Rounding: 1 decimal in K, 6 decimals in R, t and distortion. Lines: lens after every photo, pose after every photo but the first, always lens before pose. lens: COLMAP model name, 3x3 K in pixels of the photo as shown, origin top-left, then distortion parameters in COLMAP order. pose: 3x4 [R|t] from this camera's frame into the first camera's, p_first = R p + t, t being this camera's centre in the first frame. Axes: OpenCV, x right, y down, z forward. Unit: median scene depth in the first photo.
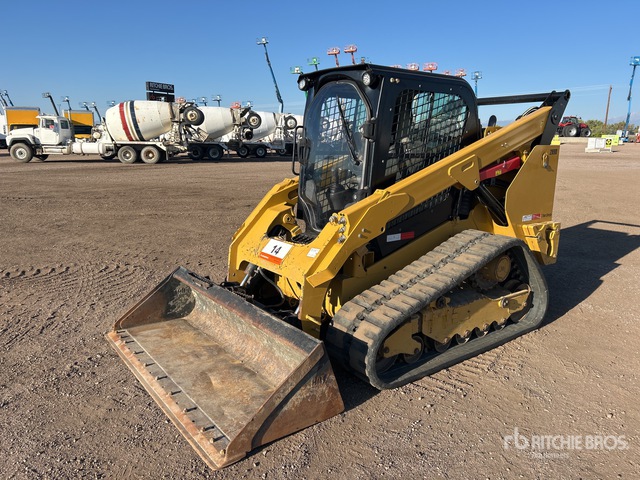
lens RADIAL K [[480.6, 0, 321.3], [0, 480.6, 242.3], [0, 0, 1]] dist [0.053626, -0.008553]
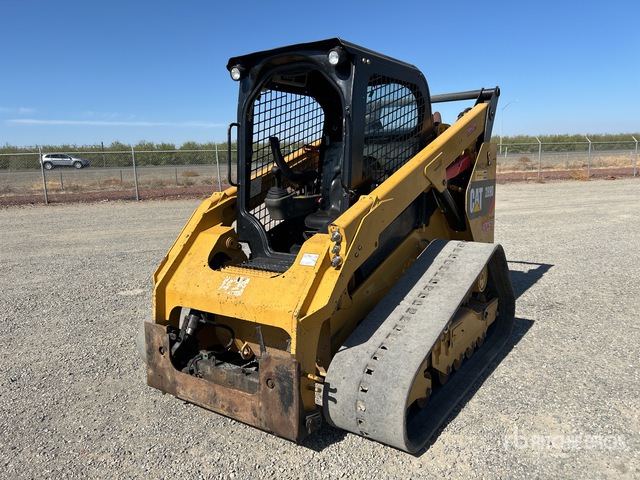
lens RADIAL K [[480.6, 0, 325.9], [0, 480.6, 237.7], [0, 0, 1]] dist [0.053626, -0.008553]
pose [[0.946740, -0.085583, 0.310418, -0.170818], [0.101600, 0.994182, -0.035771, -0.015149], [-0.305551, 0.065404, 0.949927, 0.235581]]
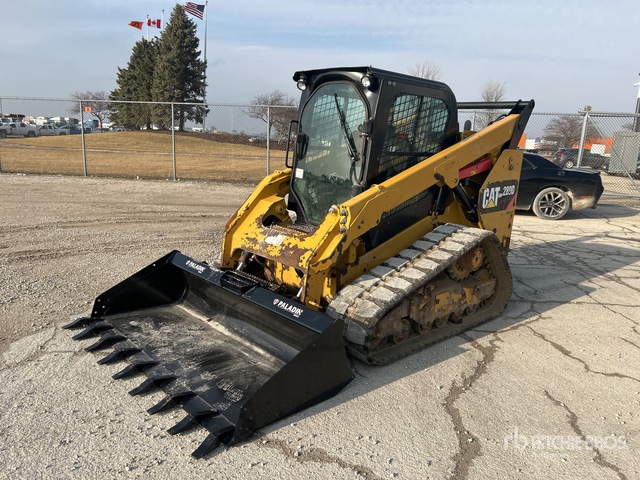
lens RADIAL K [[480.6, 0, 323.2], [0, 480.6, 249.7], [0, 0, 1]] dist [0.053626, -0.008553]
pose [[0.992295, 0.019156, 0.122409, -0.109536], [-0.022406, 0.999431, 0.025230, 0.010756], [-0.121856, -0.027778, 0.992159, -0.053644]]
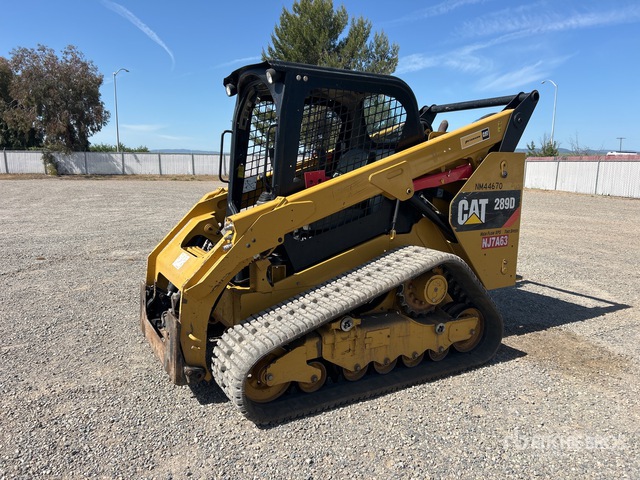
lens RADIAL K [[480.6, 0, 316.3], [0, 480.6, 239.9], [0, 0, 1]] dist [0.053626, -0.008553]
pose [[0.991587, 0.022144, -0.127535, 0.268772], [-0.027529, 0.998796, -0.040614, 0.006388], [0.126482, 0.043783, 0.991002, 0.098155]]
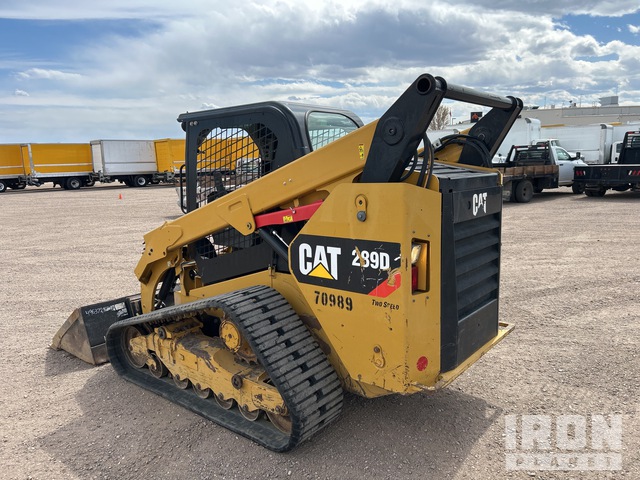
lens RADIAL K [[480.6, 0, 318.5], [0, 480.6, 244.9], [0, 0, 1]] dist [0.053626, -0.008553]
pose [[0.237312, 0.131544, -0.962486, 1.161562], [-0.176890, 0.980076, 0.090333, -0.190399], [0.955192, 0.148817, 0.255853, 0.914548]]
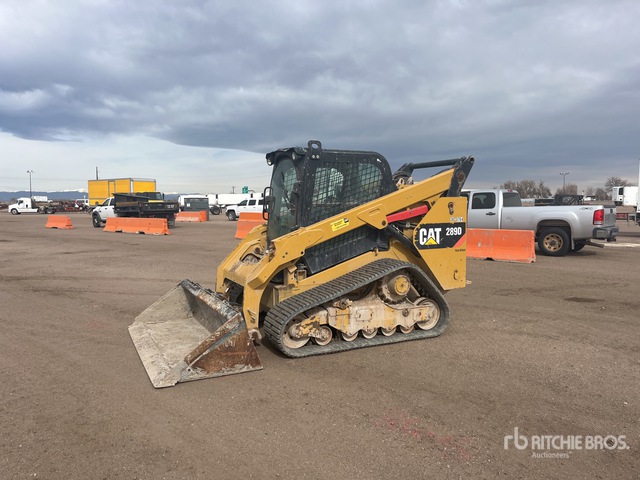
lens RADIAL K [[480.6, 0, 303.7], [0, 480.6, 238.1], [0, 0, 1]] dist [0.053626, -0.008553]
pose [[0.978673, -0.002427, -0.205409, 0.381688], [-0.024046, 0.991702, -0.126286, 0.100927], [0.204011, 0.128532, 0.970494, -0.399557]]
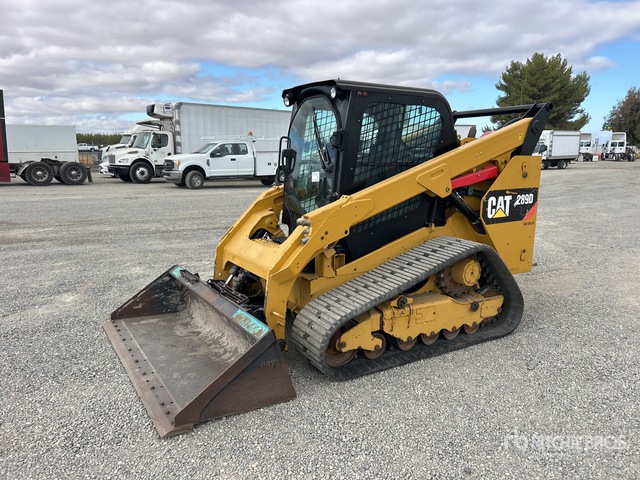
lens RADIAL K [[480.6, 0, 320.8], [0, 480.6, 245.5], [0, 0, 1]] dist [0.053626, -0.008553]
pose [[0.995439, 0.017210, -0.093839, 0.148708], [-0.019141, 0.999622, -0.019722, 0.021511], [0.093464, 0.021428, 0.995392, -0.060047]]
